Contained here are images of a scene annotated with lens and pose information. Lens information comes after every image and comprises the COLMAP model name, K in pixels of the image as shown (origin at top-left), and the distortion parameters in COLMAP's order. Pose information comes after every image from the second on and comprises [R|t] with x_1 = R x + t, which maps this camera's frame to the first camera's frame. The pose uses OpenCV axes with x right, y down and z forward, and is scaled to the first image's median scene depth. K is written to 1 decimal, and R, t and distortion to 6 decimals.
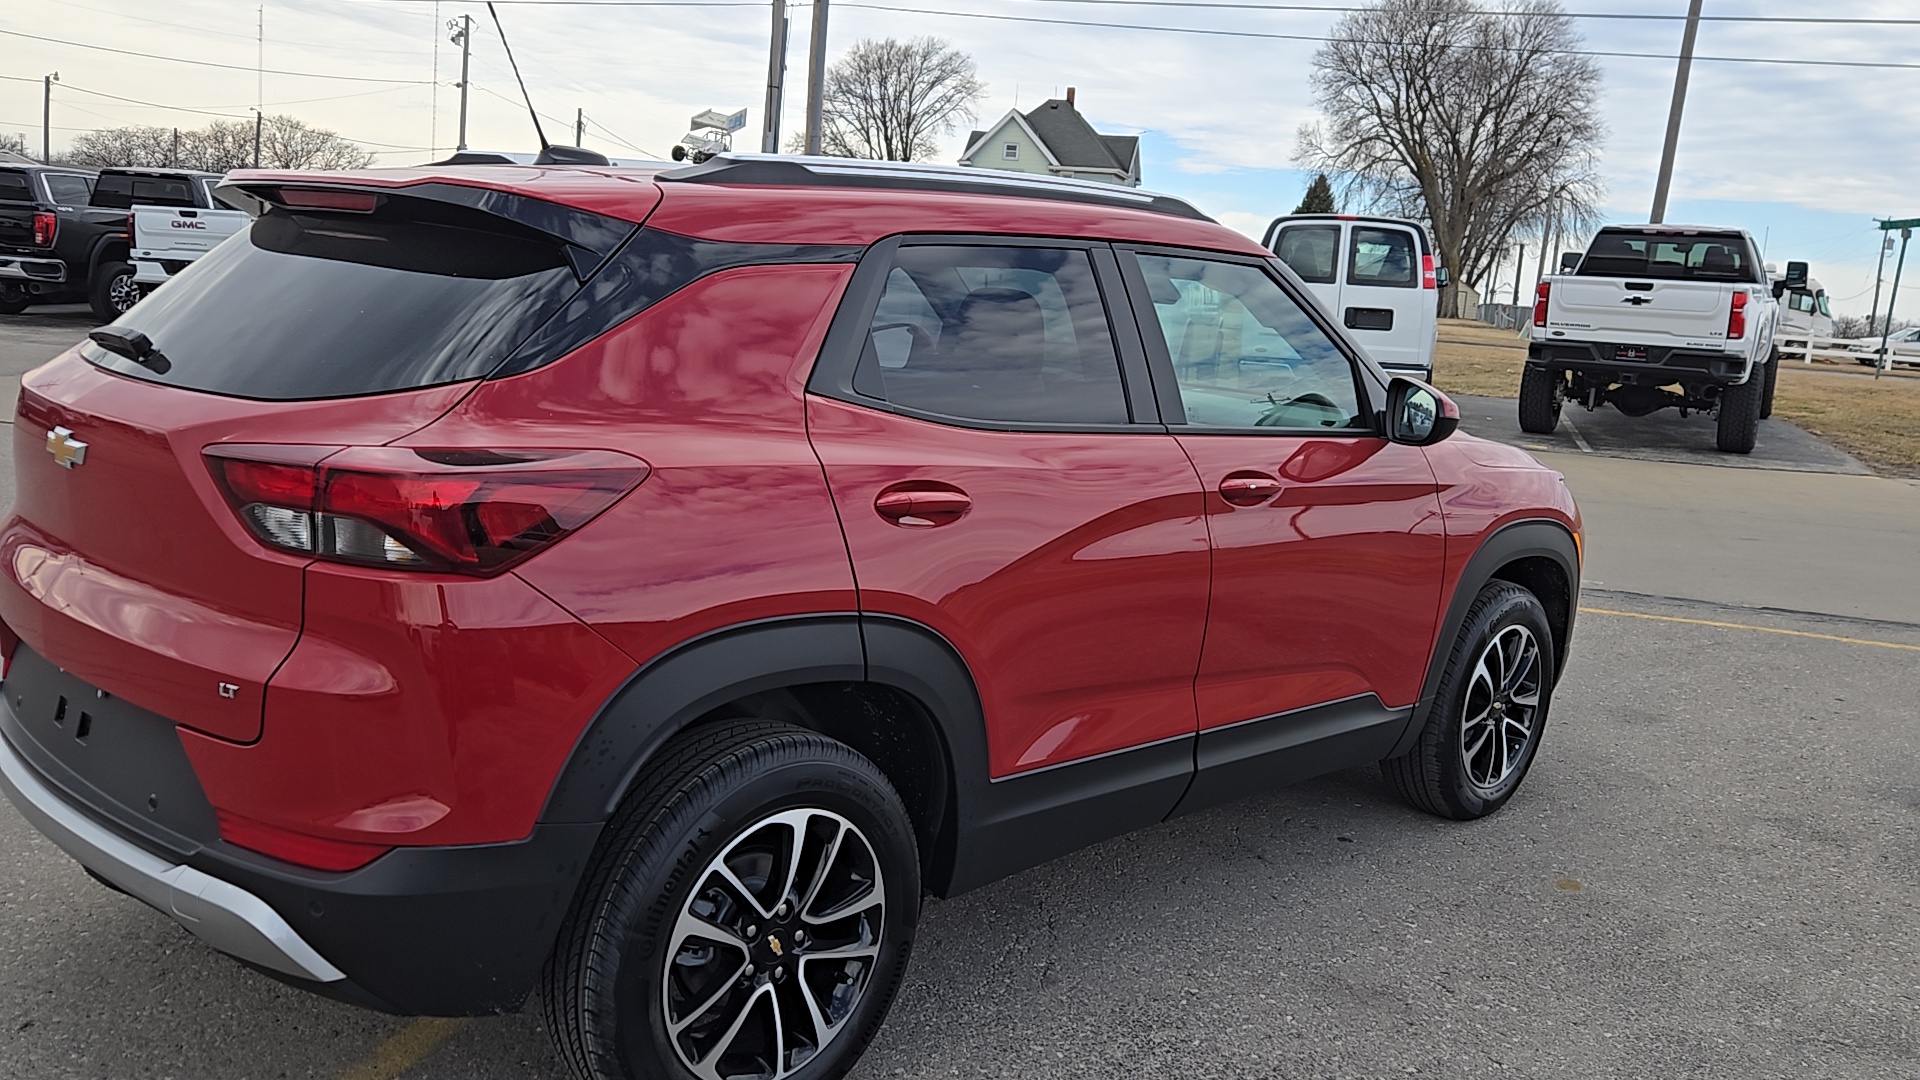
lens RADIAL K [[1614.2, 0, 957.2], [0, 1614.2, 535.3], [0, 0, 1]] dist [0.011001, 0.001574]
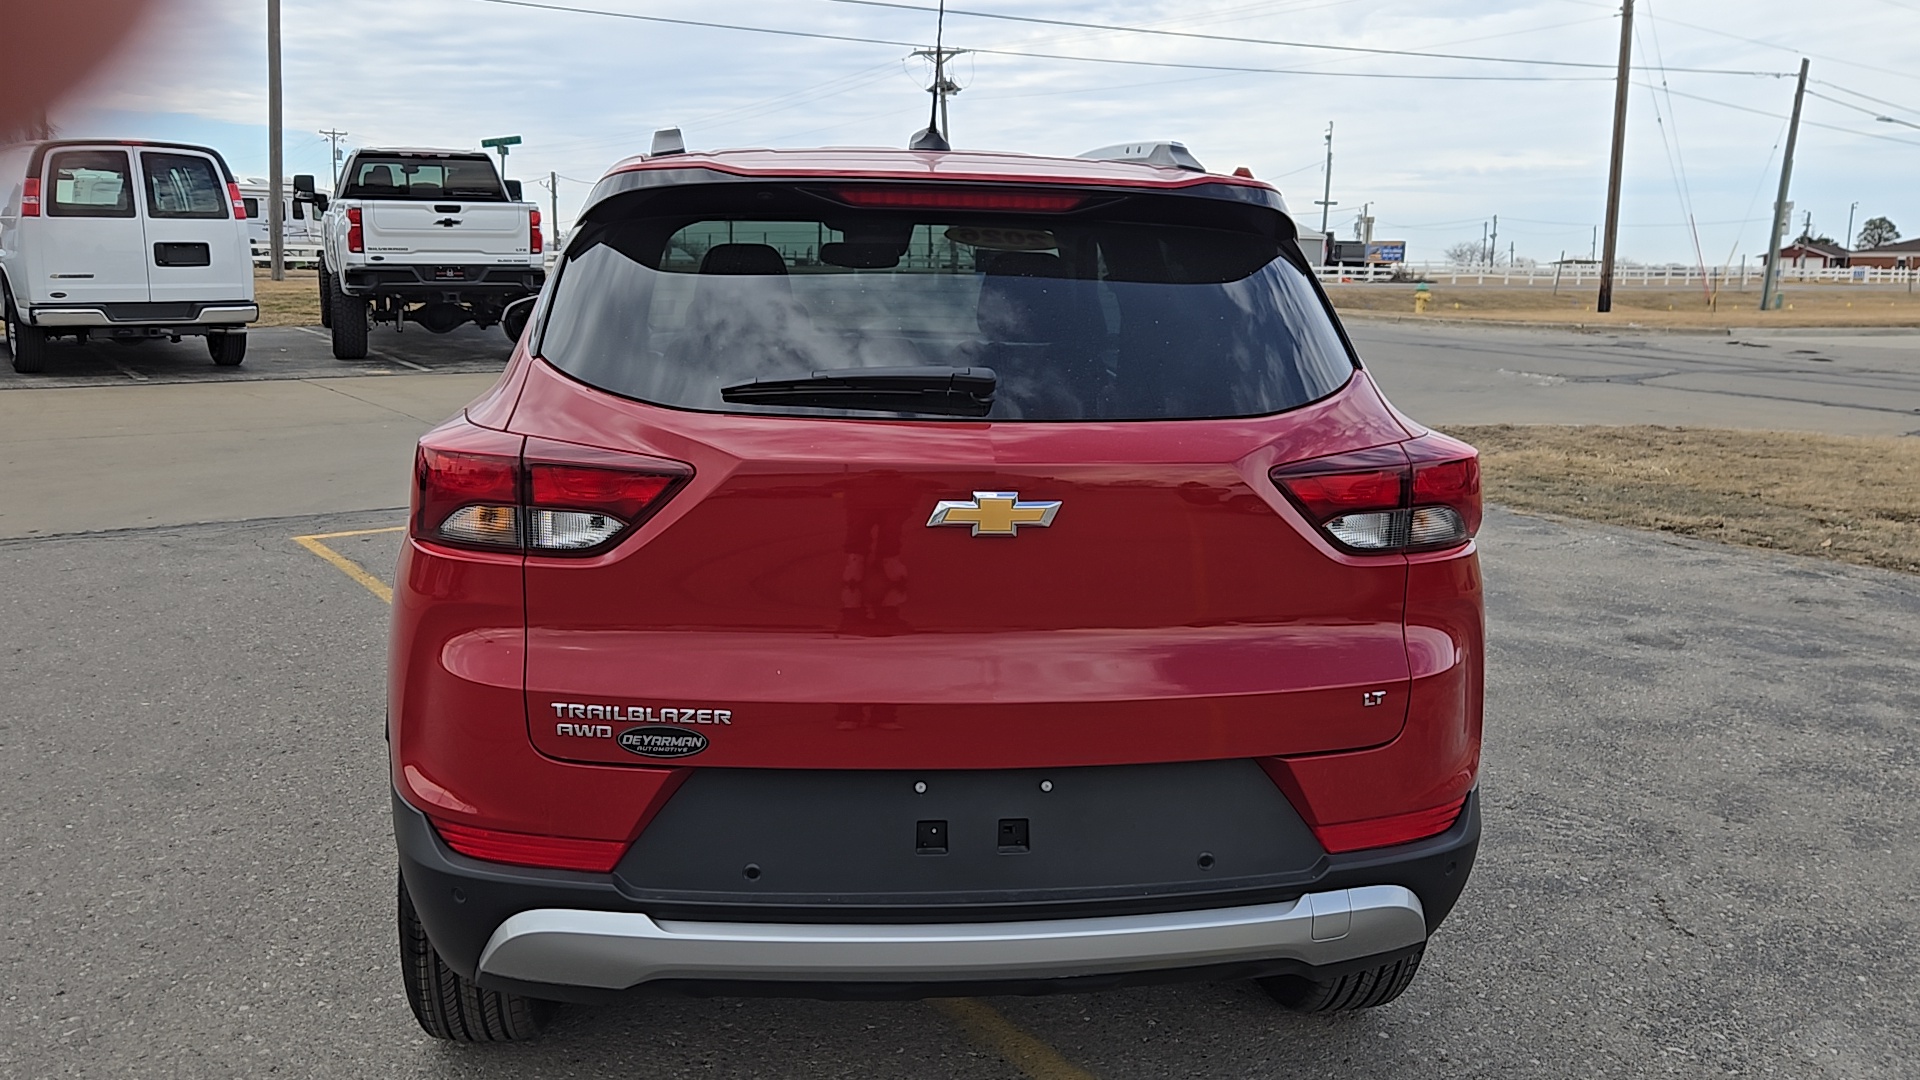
lens RADIAL K [[1614.2, 0, 957.2], [0, 1614.2, 535.3], [0, 0, 1]] dist [0.011001, 0.001574]
pose [[0.615942, -0.192207, 0.763984, -0.209501], [0.151728, 0.980567, 0.124369, -0.025709], [-0.773042, 0.039314, 0.633136, 0.087009]]
